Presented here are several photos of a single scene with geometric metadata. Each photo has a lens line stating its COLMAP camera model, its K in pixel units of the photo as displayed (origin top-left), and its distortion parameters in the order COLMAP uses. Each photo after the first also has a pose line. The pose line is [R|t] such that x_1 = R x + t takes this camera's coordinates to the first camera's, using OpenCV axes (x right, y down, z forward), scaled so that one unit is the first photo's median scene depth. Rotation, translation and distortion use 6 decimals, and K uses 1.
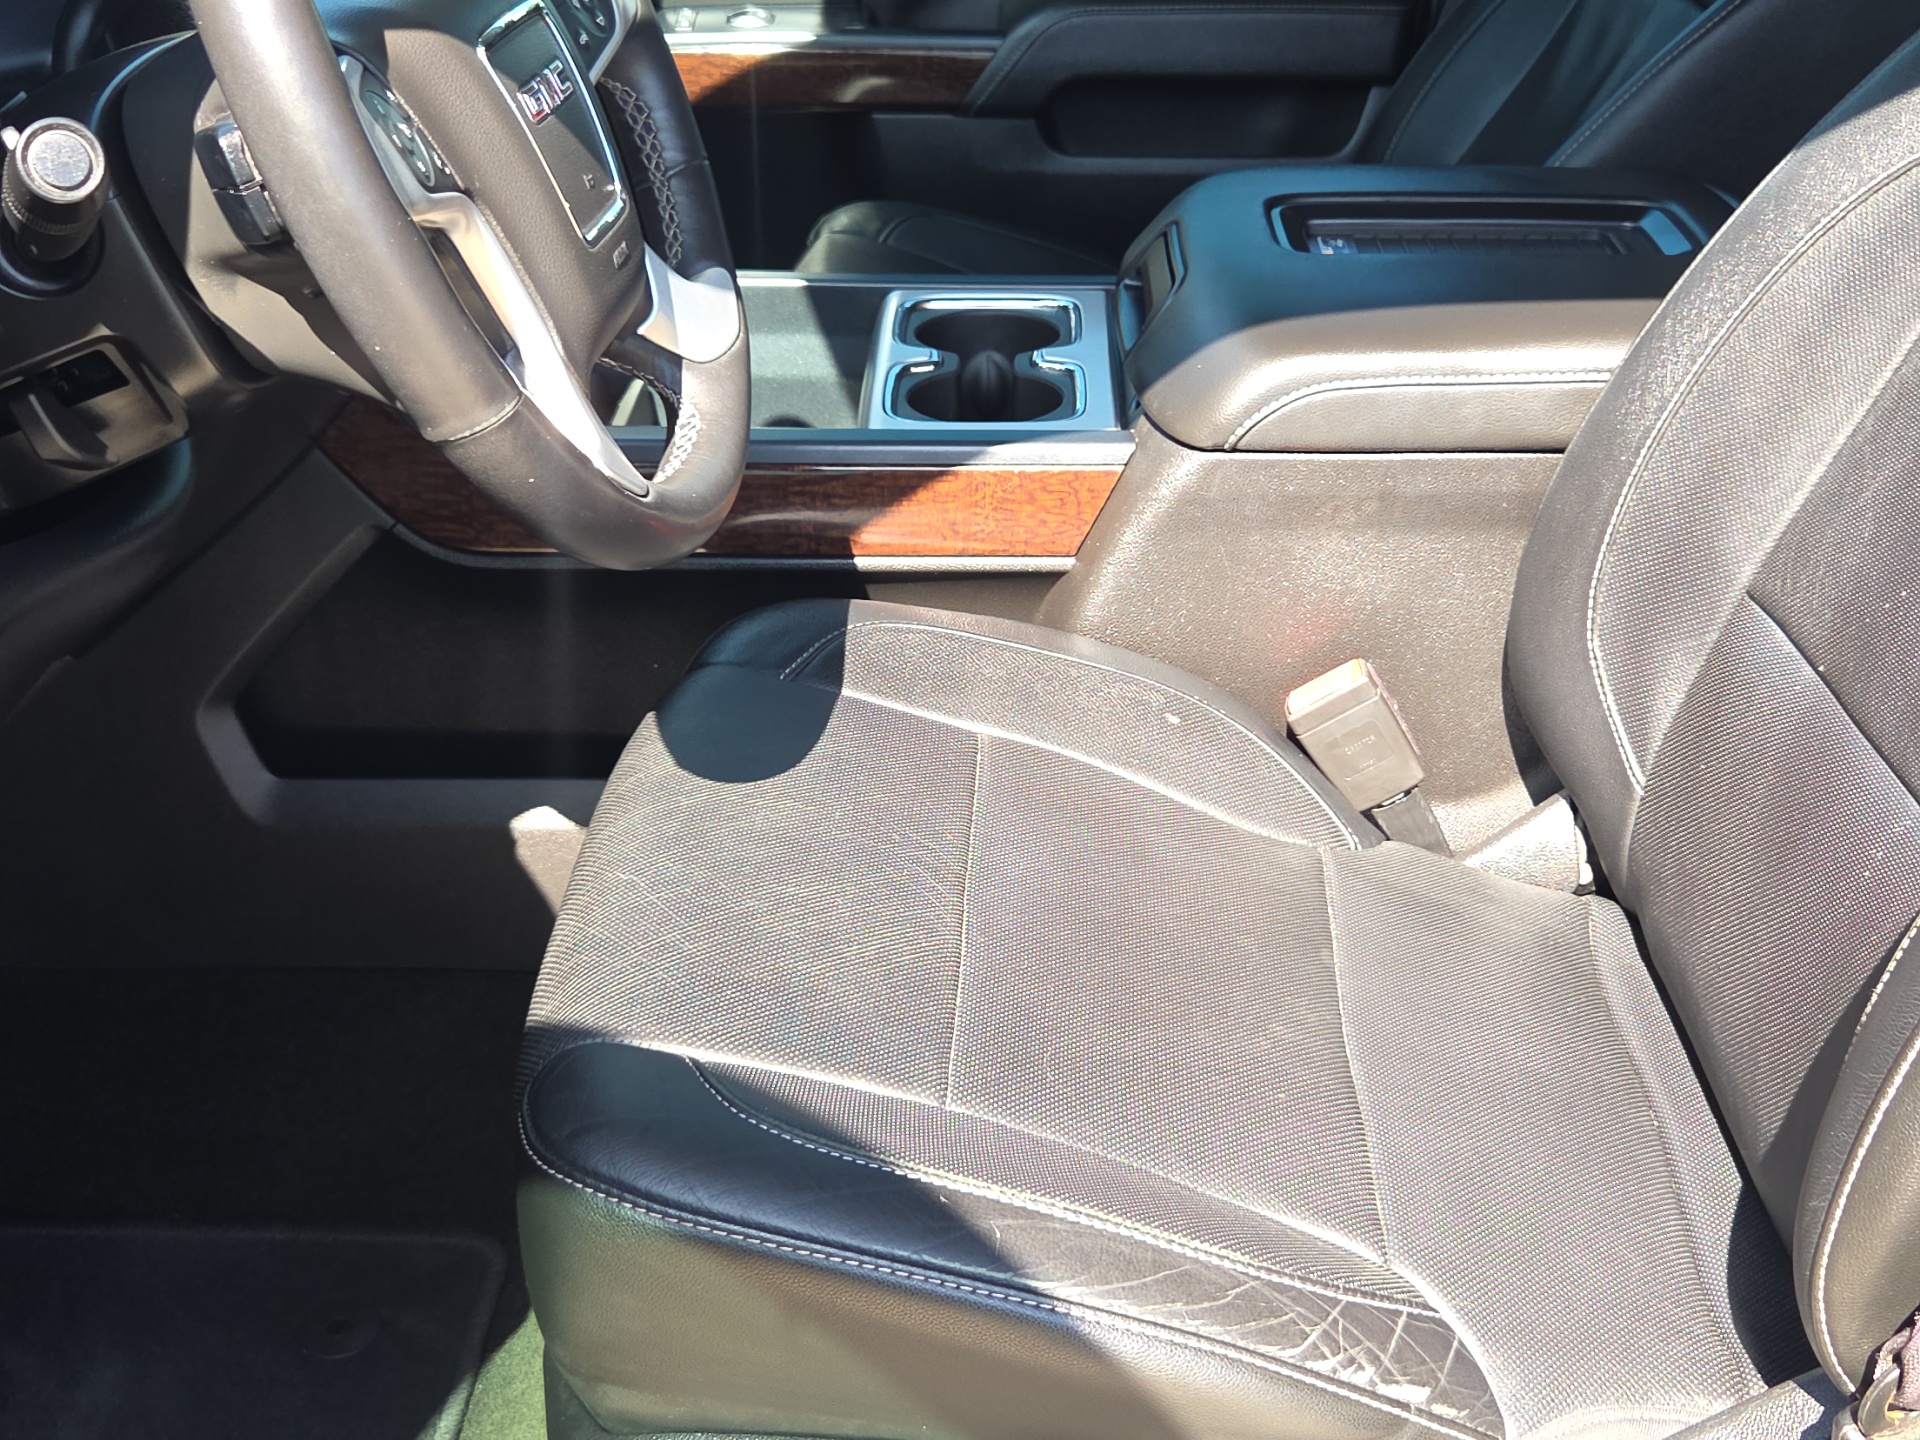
lens RADIAL K [[2387.4, 0, 958.6], [0, 2387.4, 722.1], [0, 0, 1]] dist [0.057981, 0.000000]
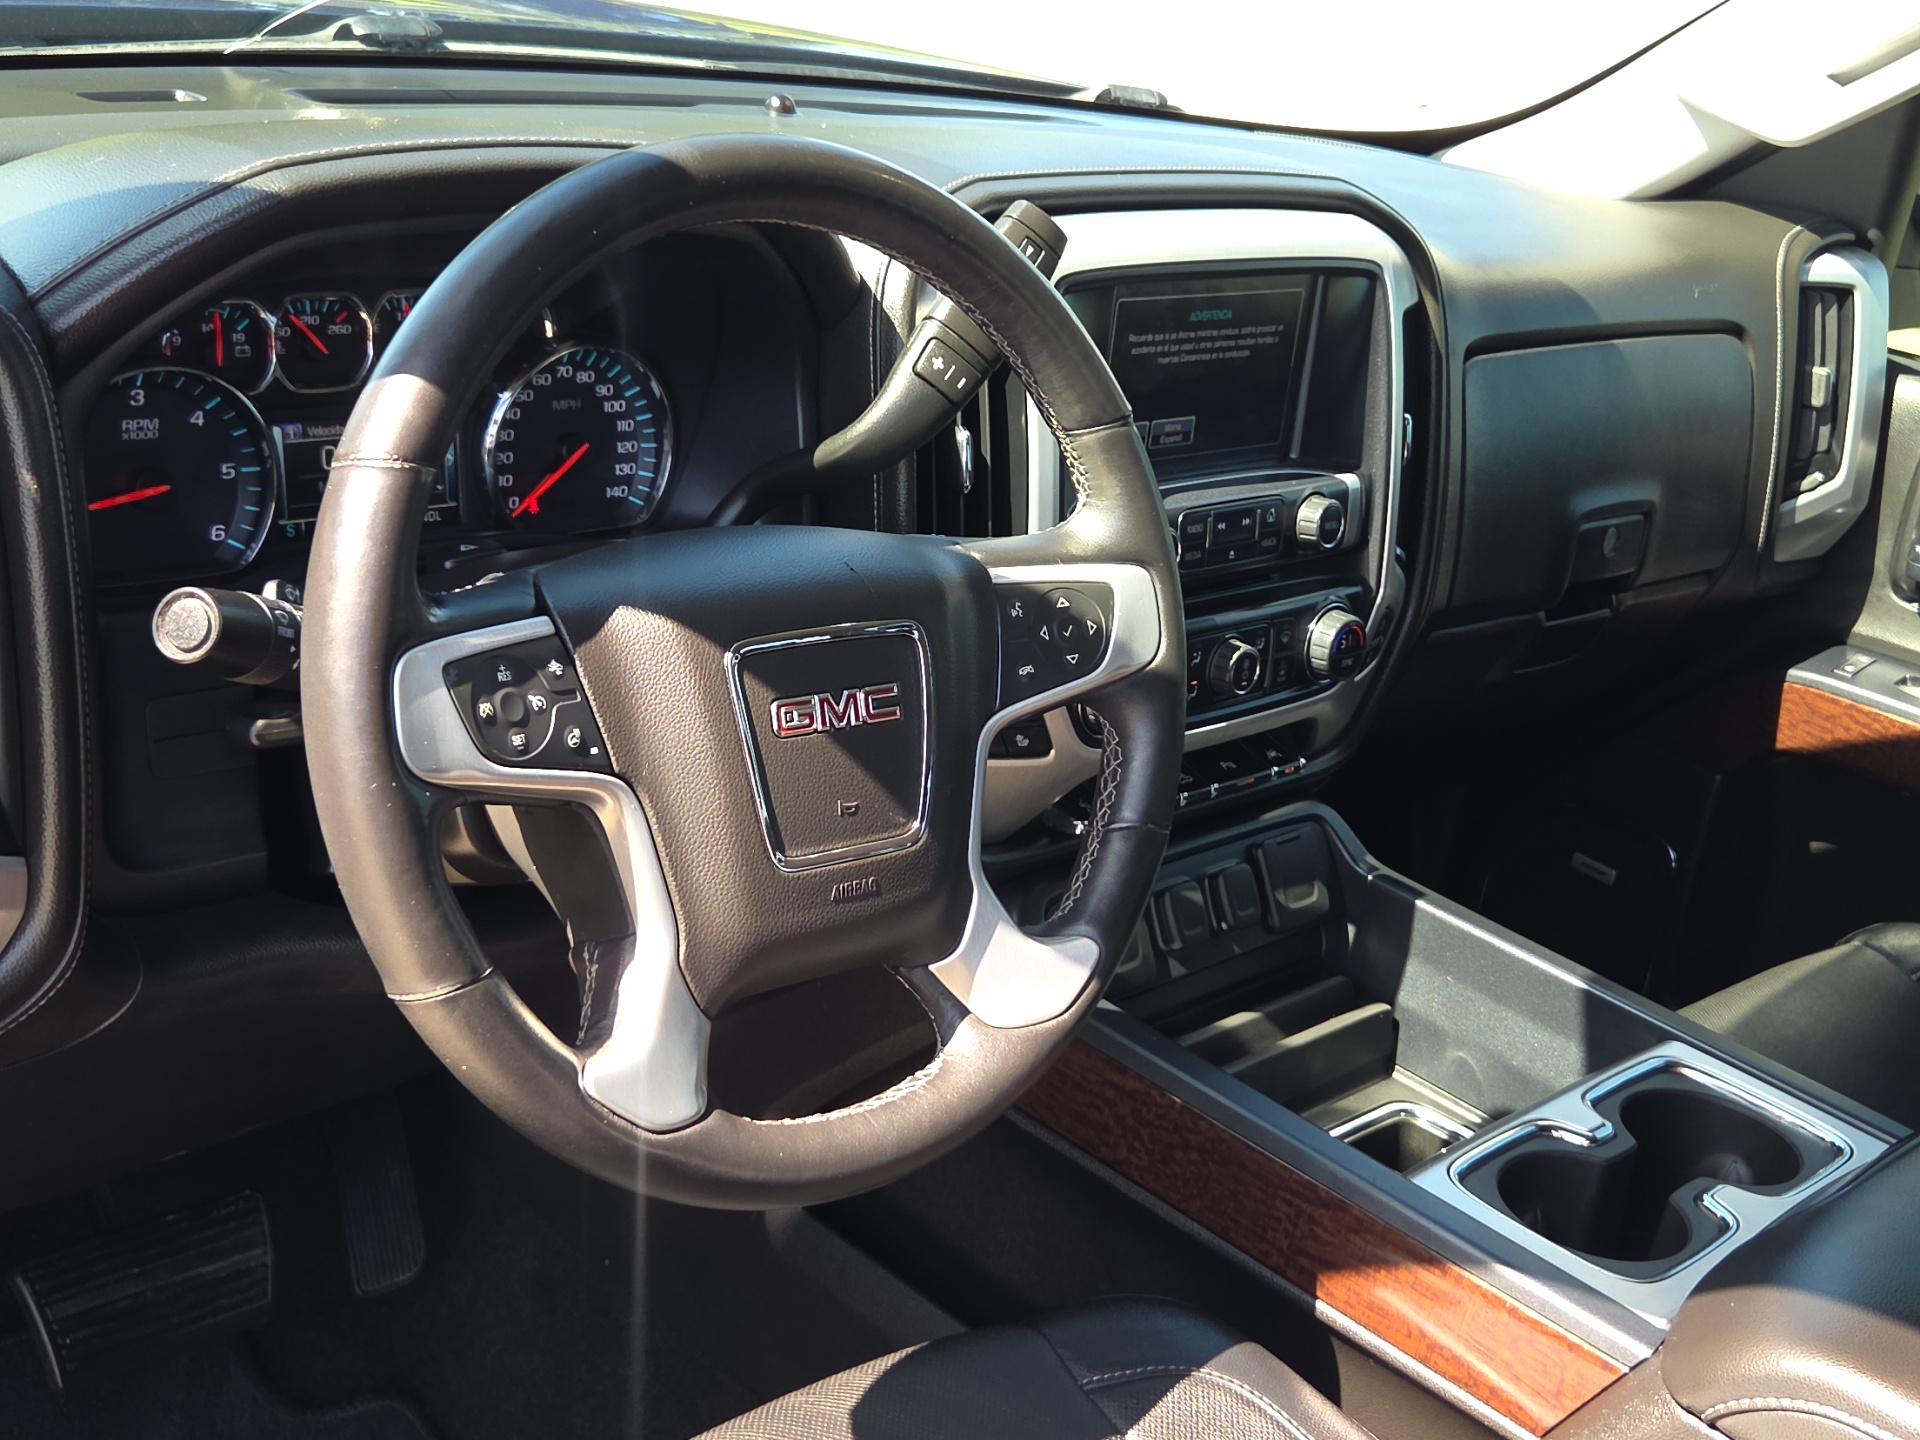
lens RADIAL K [[2387.4, 0, 943.4], [0, 2387.4, 704.0], [0, 0, 1]] dist [0.057981, 0.000000]
pose [[0.727910, 0.350631, -0.589242, 0.297597], [-0.447866, 0.893845, -0.021377, -0.184822], [0.519195, 0.279462, 0.807674, 0.172758]]
